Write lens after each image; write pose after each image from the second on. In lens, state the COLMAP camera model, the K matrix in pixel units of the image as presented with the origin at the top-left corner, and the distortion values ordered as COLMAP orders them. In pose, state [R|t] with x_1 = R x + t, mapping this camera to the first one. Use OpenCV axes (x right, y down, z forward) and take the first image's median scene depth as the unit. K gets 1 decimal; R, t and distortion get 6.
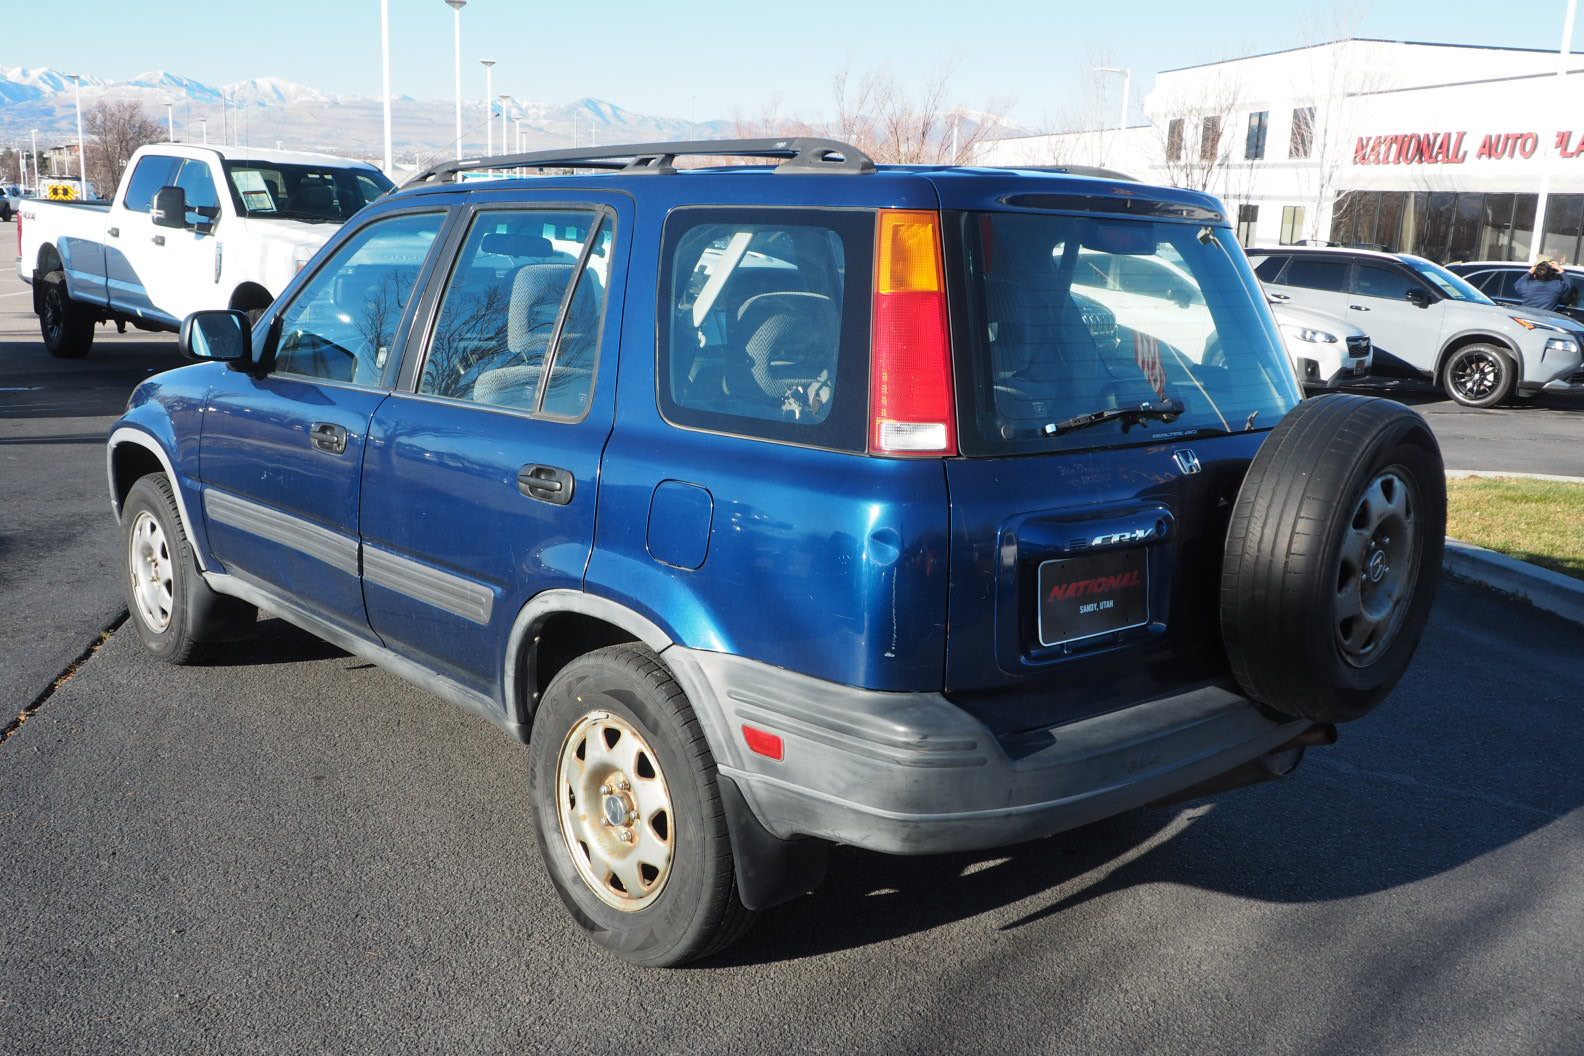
lens RADIAL K [[1442.3, 0, 792.0], [0, 1442.3, 528.0], [0, 0, 1]] dist [-0.013943, -0.019525]
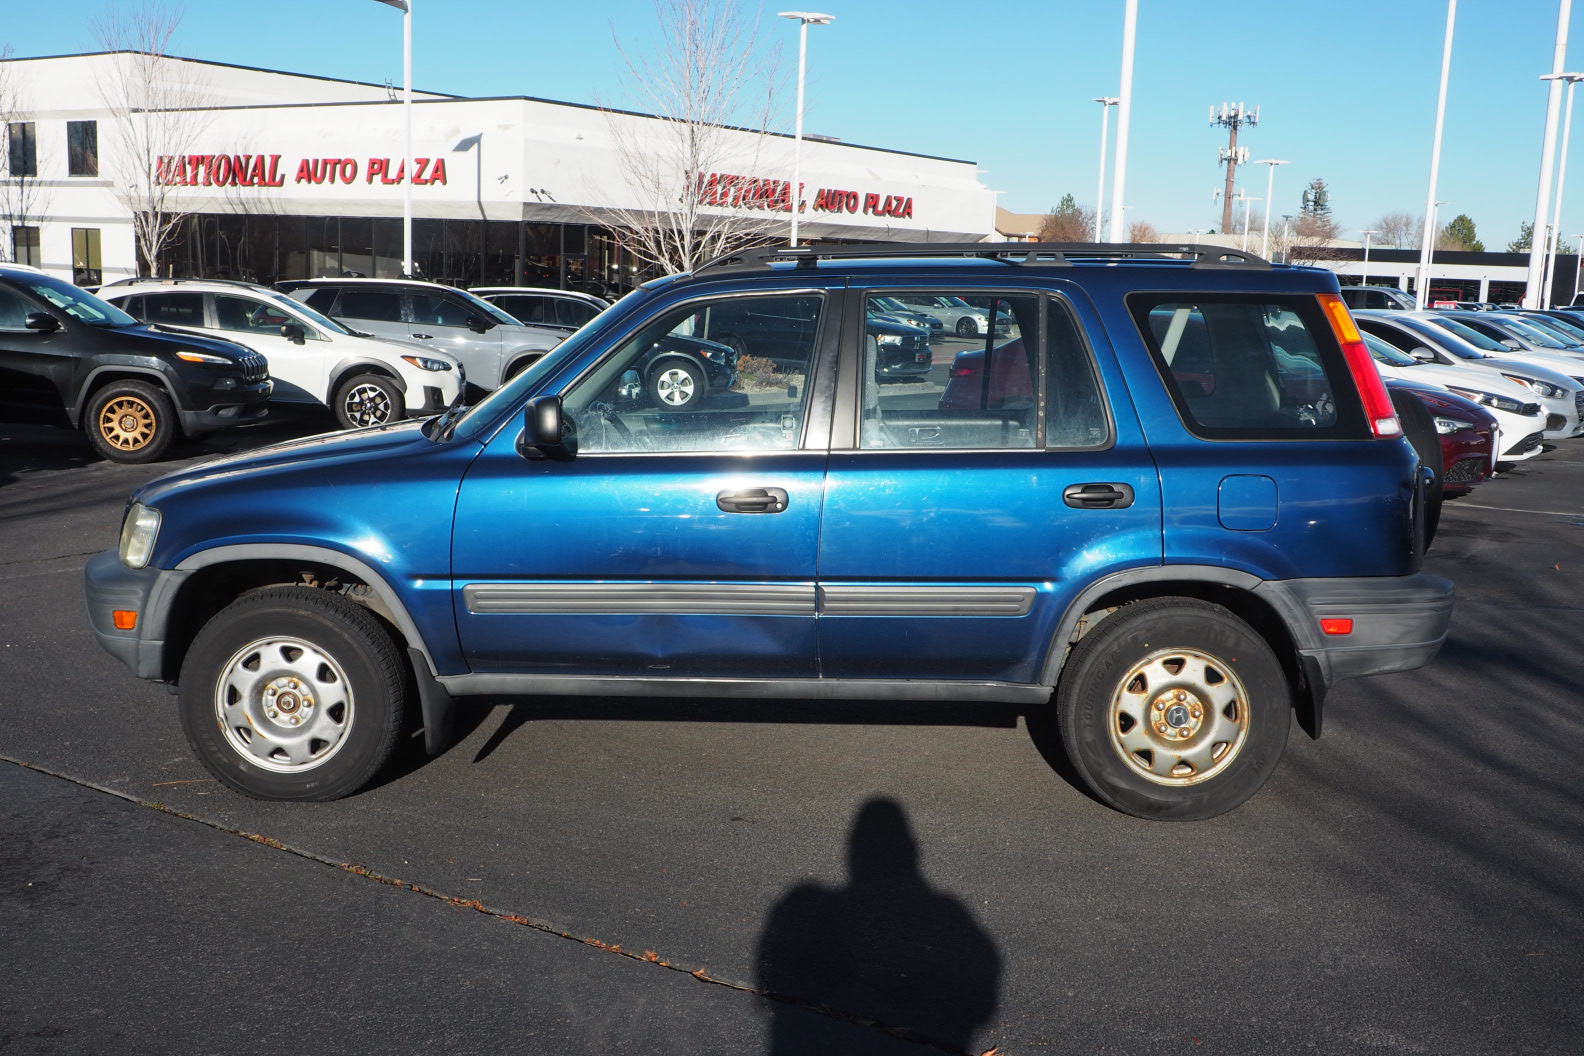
lens RADIAL K [[1543.6, 0, 792.0], [0, 1543.6, 528.0], [0, 0, 1]] dist [0.000784, 0.017740]
pose [[0.689665, -0.135947, 0.711253, -0.123670], [0.154349, 0.987245, 0.039035, -0.008990], [-0.707488, 0.082860, 0.701851, 0.016075]]
